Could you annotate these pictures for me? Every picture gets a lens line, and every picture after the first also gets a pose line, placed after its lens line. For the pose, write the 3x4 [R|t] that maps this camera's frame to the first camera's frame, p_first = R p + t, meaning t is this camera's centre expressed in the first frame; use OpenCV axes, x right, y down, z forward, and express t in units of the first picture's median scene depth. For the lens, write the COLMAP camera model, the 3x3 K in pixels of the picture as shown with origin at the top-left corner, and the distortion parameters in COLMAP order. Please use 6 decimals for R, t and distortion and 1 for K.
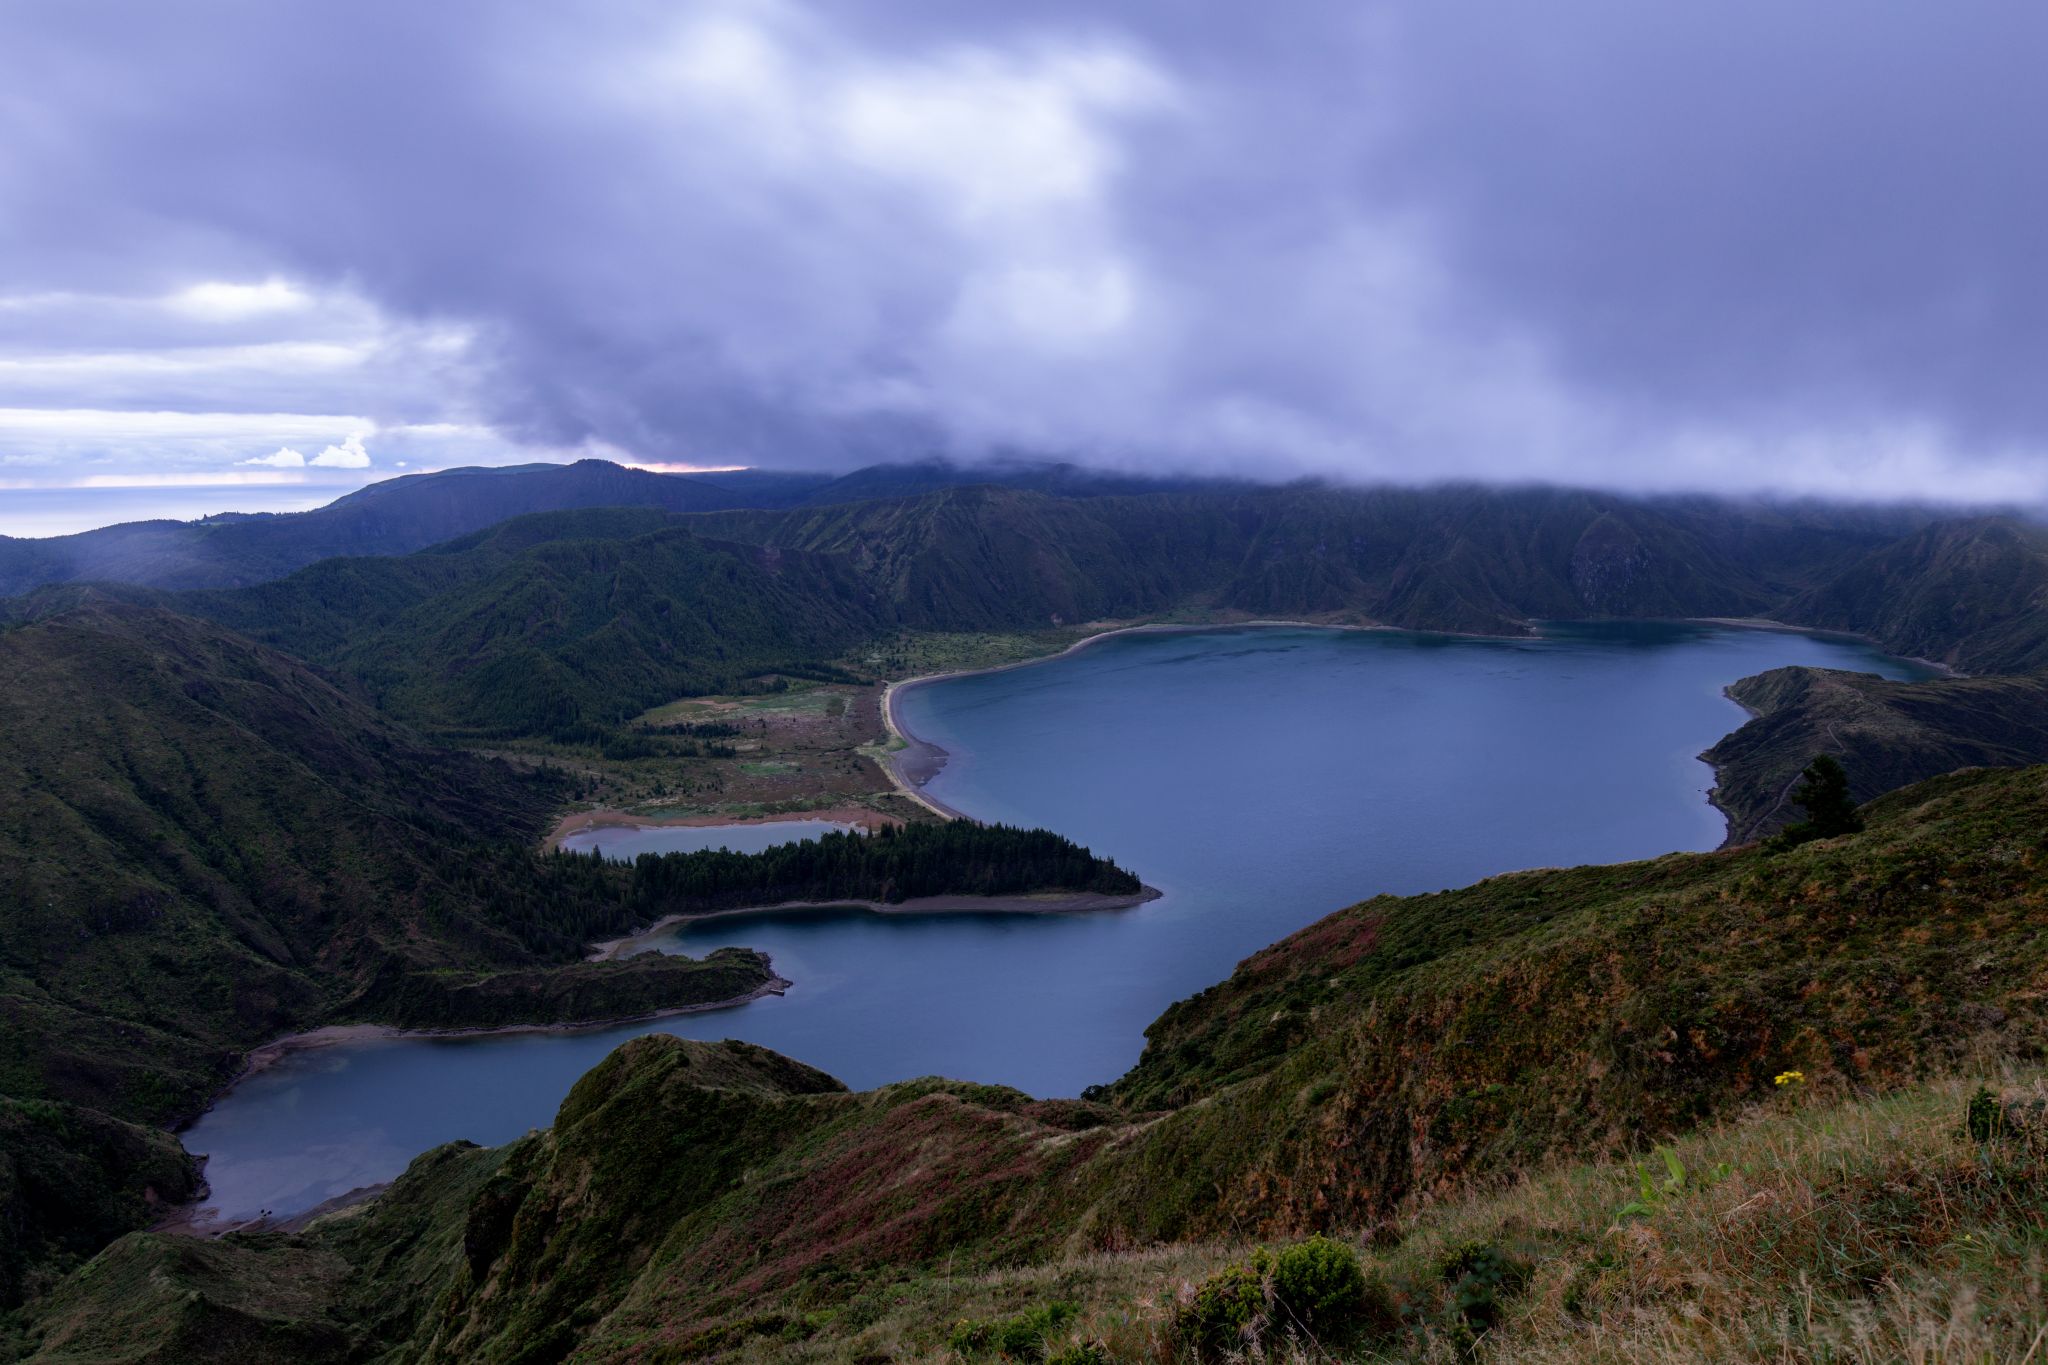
lens RADIAL K [[1328.2, 0, 1029.8], [0, 1328.2, 691.3], [0, 0, 1]] dist [0.009743, -0.005567]
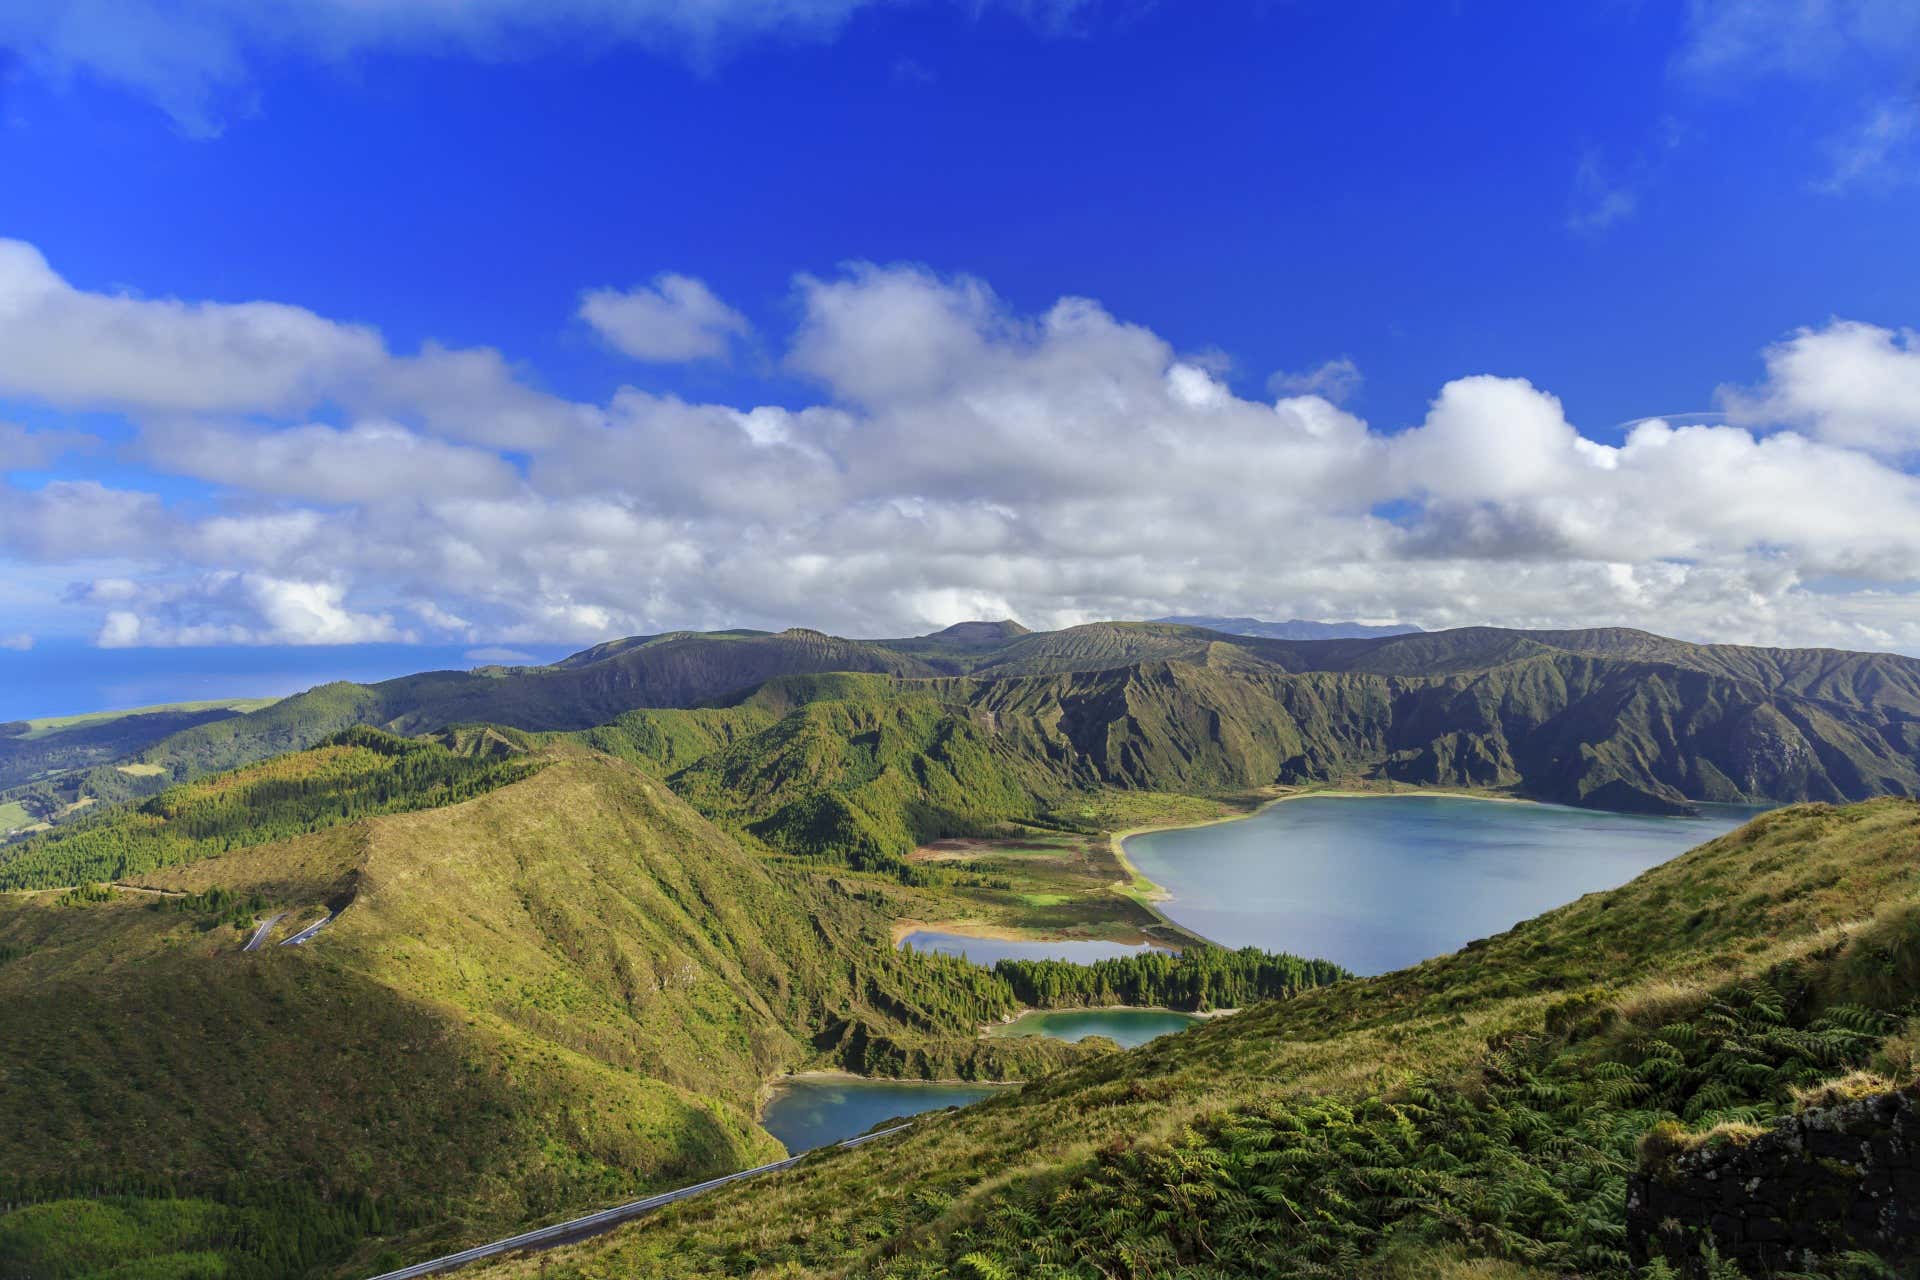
lens RADIAL K [[1245.2, 0, 975.4], [0, 1245.2, 649.4], [0, 0, 1]] dist [0.009743, -0.005567]
pose [[0.990081, 0.023100, -0.138586, -0.072439], [-0.044568, 0.987085, -0.153870, 0.007113], [0.133242, 0.158521, 0.978324, -0.090110]]
